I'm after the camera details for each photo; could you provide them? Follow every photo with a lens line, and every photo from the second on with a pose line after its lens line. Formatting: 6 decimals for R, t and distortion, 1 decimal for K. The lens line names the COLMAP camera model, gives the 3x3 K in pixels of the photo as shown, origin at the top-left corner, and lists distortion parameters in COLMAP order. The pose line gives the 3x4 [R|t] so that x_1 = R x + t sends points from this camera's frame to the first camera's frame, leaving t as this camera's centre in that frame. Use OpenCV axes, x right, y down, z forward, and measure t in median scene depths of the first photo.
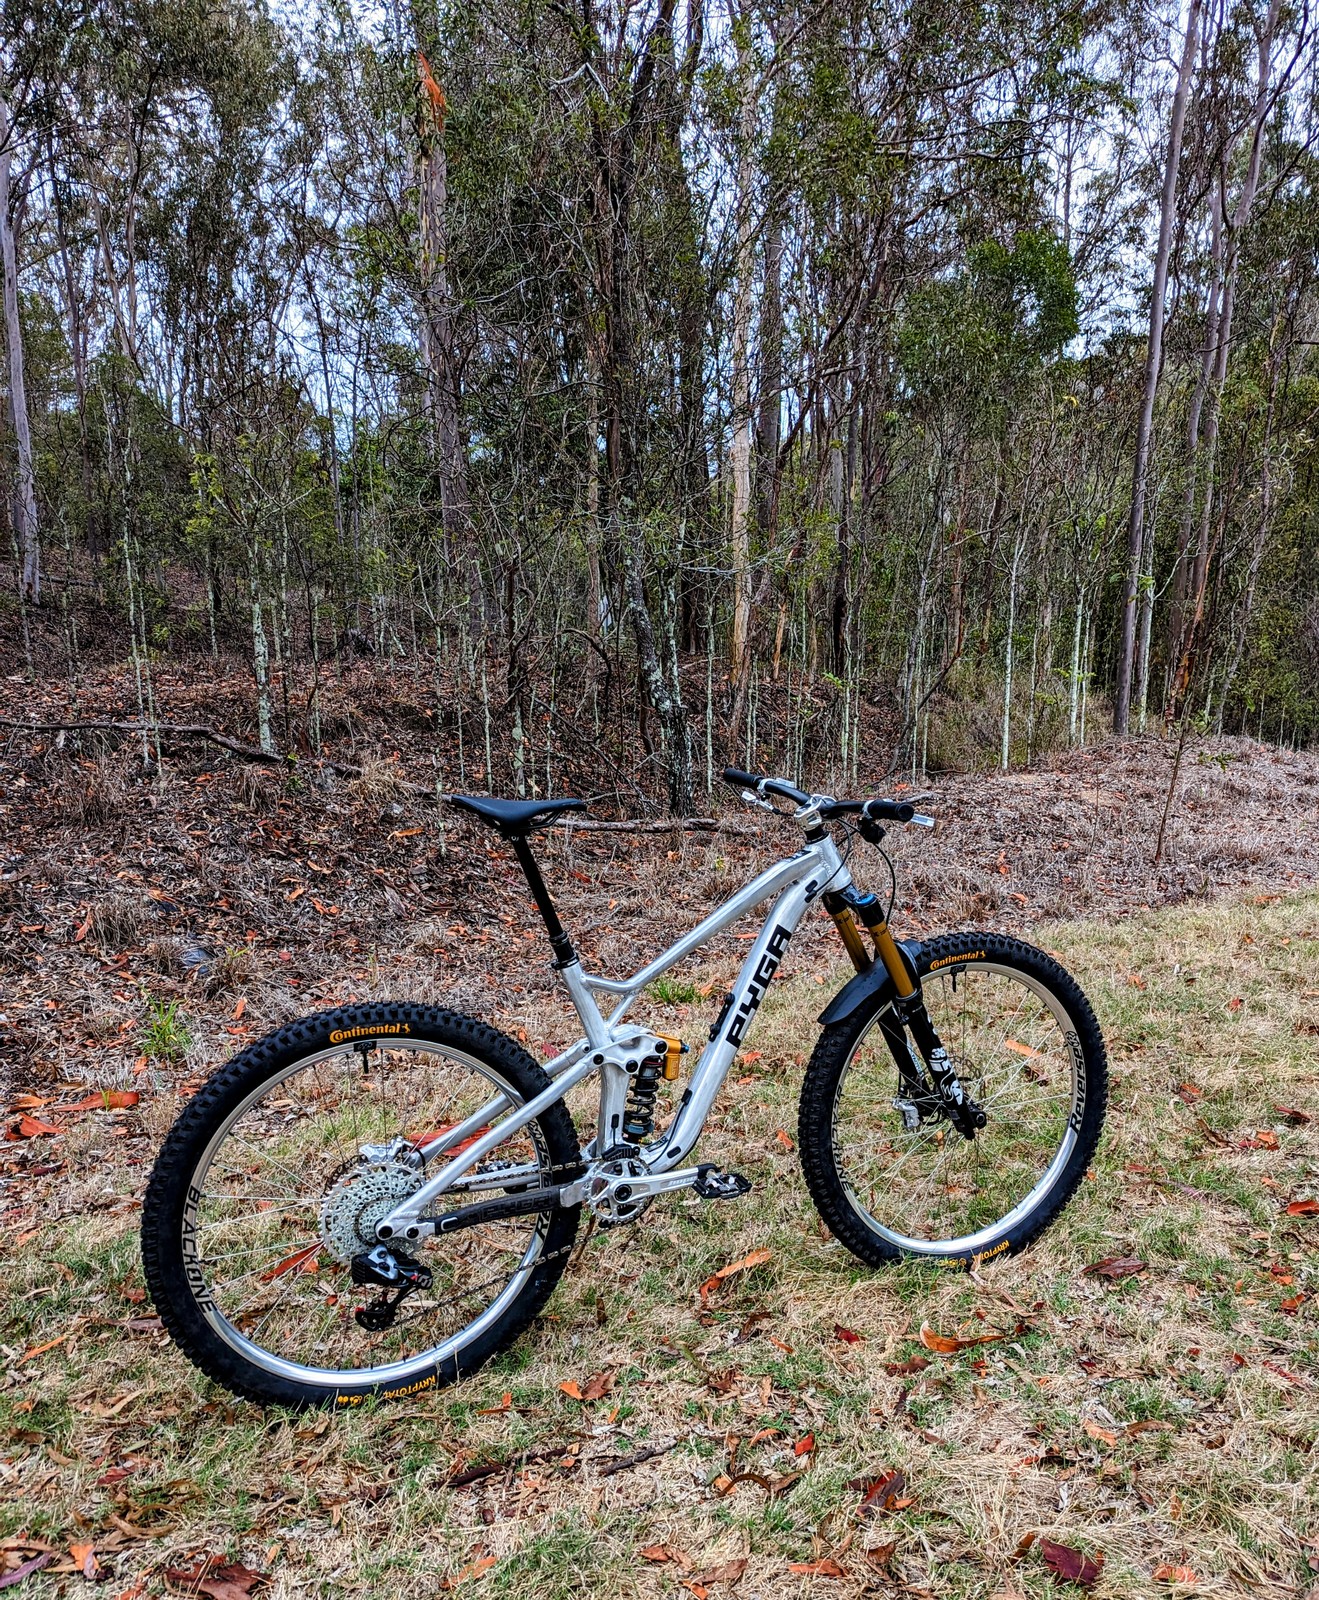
lens RADIAL K [[1289.9, 0, 705.0], [0, 1289.9, 896.8], [0, 0, 1]] dist [0.081781, -0.080760]
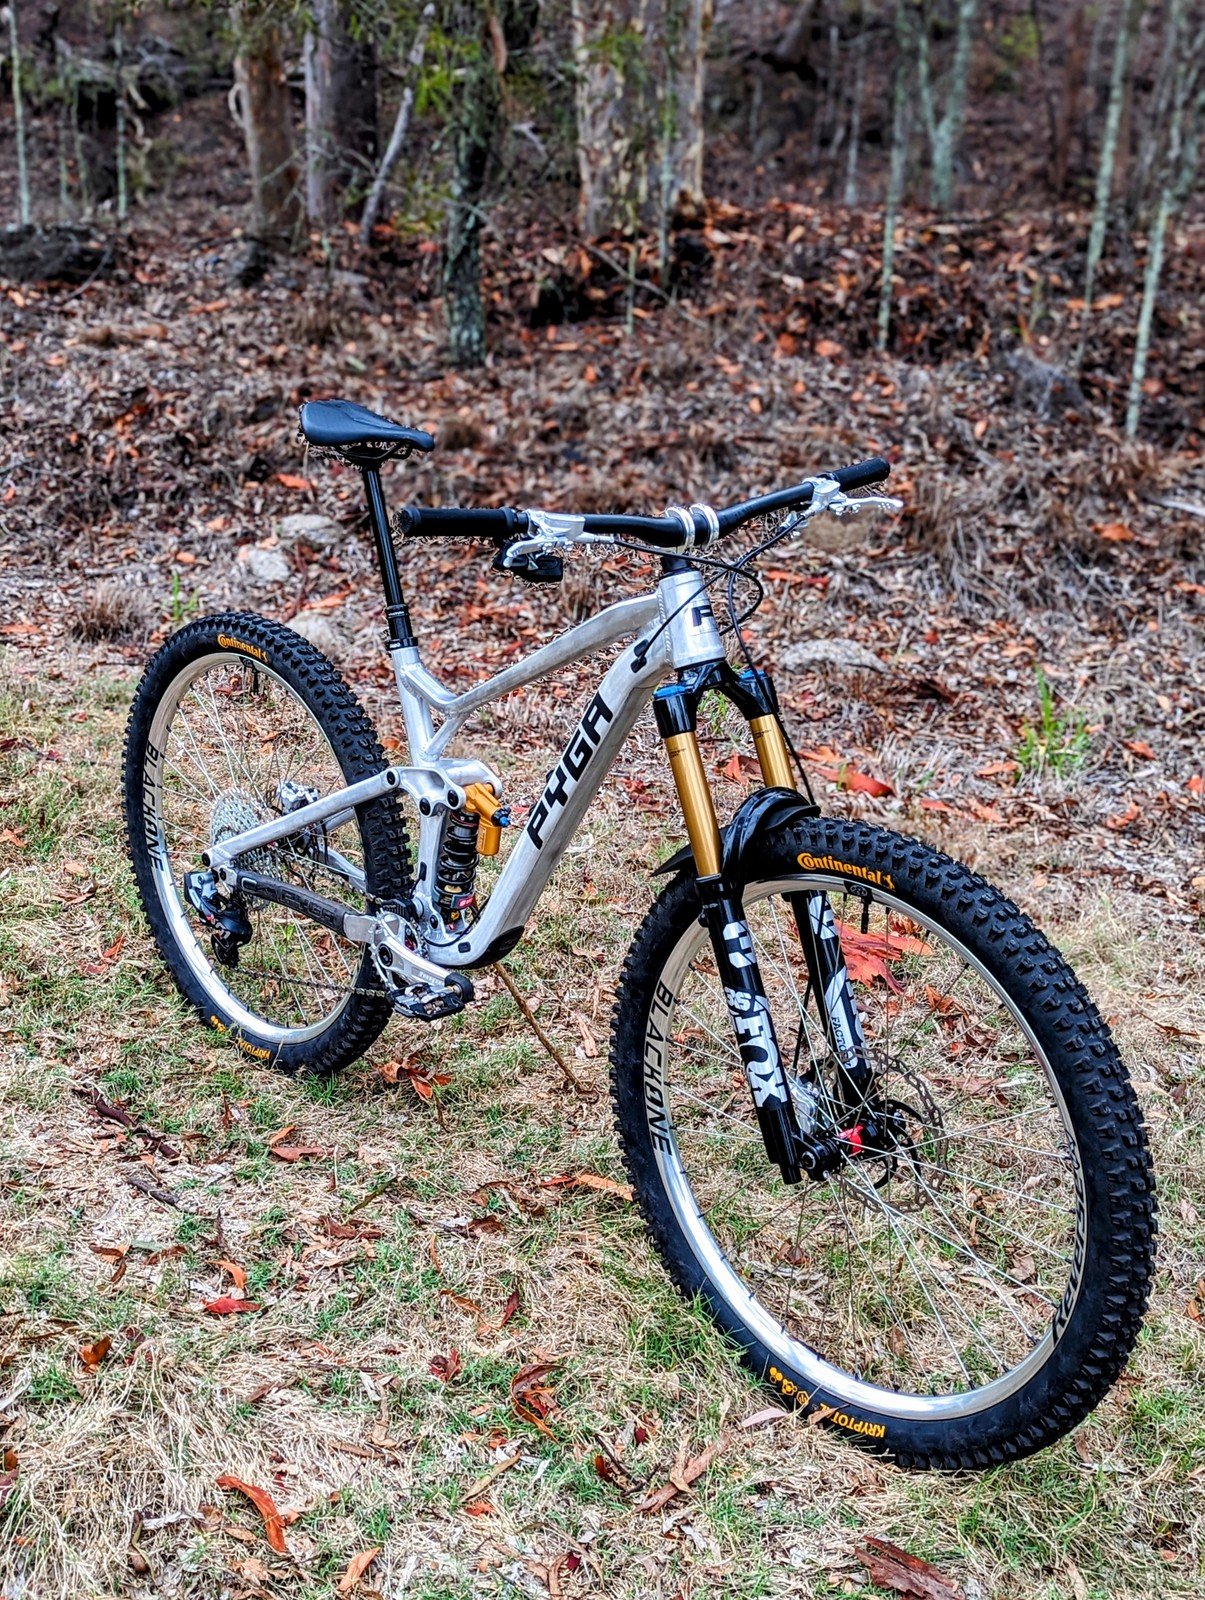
lens RADIAL K [[1964.3, 0, 498.9], [0, 1964.3, 799.9], [0, 0, 1]] dist [0.139957, -0.393570]
pose [[0.305474, 0.324590, -0.895168, 0.930050], [-0.218003, 0.938976, 0.266082, -0.176526], [0.926909, 0.113868, 0.357595, 0.604307]]
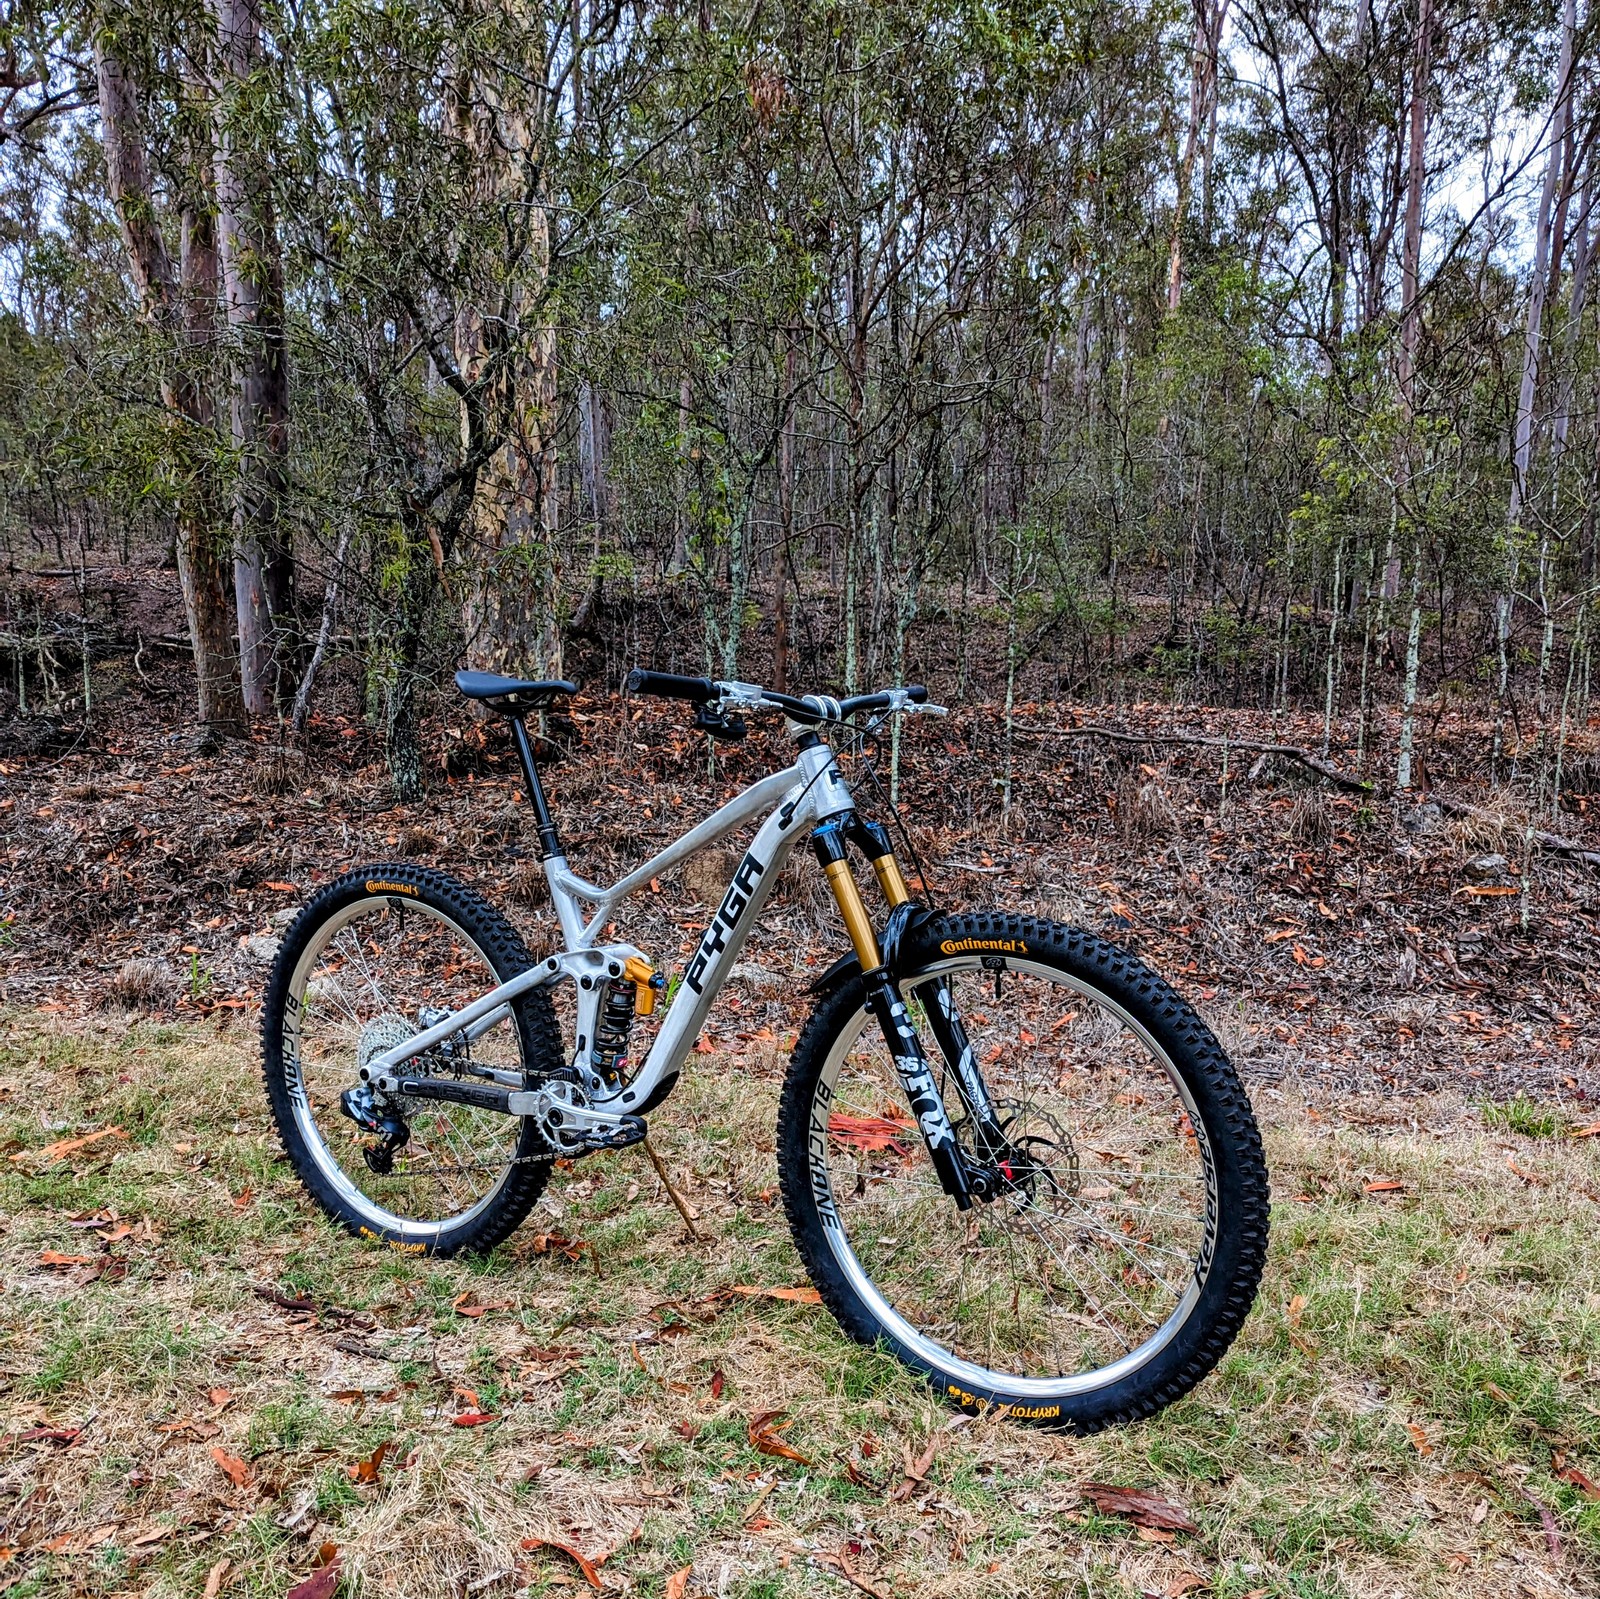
lens RADIAL K [[1513.5, 0, 809.4], [0, 1513.5, 881.6], [0, 0, 1]] dist [0.089797, -0.120028]
pose [[0.574585, 0.107614, -0.811339, 0.845271], [-0.174355, 0.984657, 0.007125, 0.025996], [0.799657, 0.137367, 0.584533, 0.473275]]
